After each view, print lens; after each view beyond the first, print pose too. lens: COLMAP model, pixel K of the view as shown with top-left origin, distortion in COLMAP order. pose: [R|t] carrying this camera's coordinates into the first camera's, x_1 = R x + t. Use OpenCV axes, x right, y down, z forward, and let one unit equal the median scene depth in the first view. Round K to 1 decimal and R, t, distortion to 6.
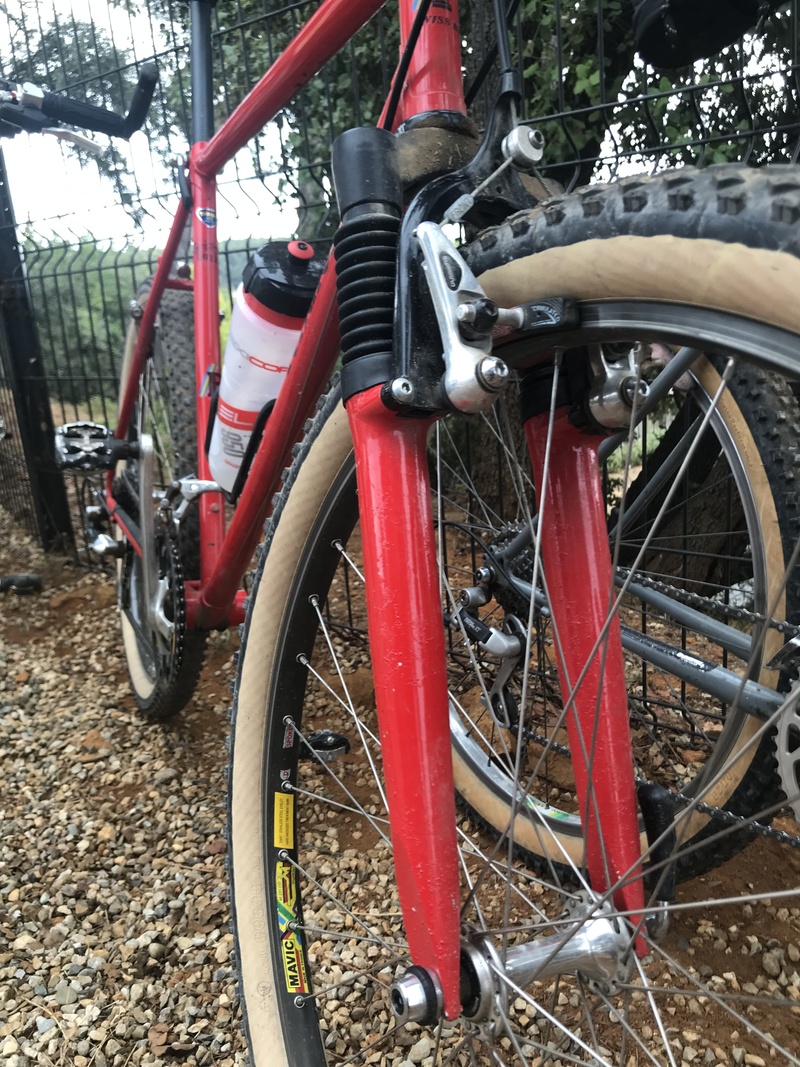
lens RADIAL K [[870.6, 0, 395.1], [0, 870.6, 534.6], [0, 0, 1]] dist [0.006653, -0.006701]
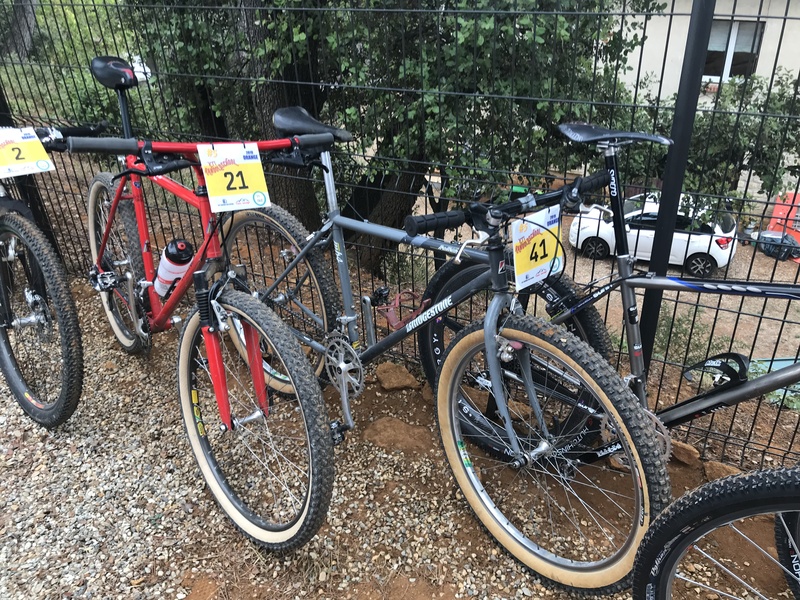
lens RADIAL K [[652.8, 0, 400.9], [0, 652.8, 297.3], [0, 0, 1]] dist [0.006653, -0.006701]
pose [[0.972867, -0.082219, 0.216262, 0.126103], [0.024828, 0.966429, 0.255731, -0.597027], [-0.230027, -0.243423, 0.942249, -1.345574]]
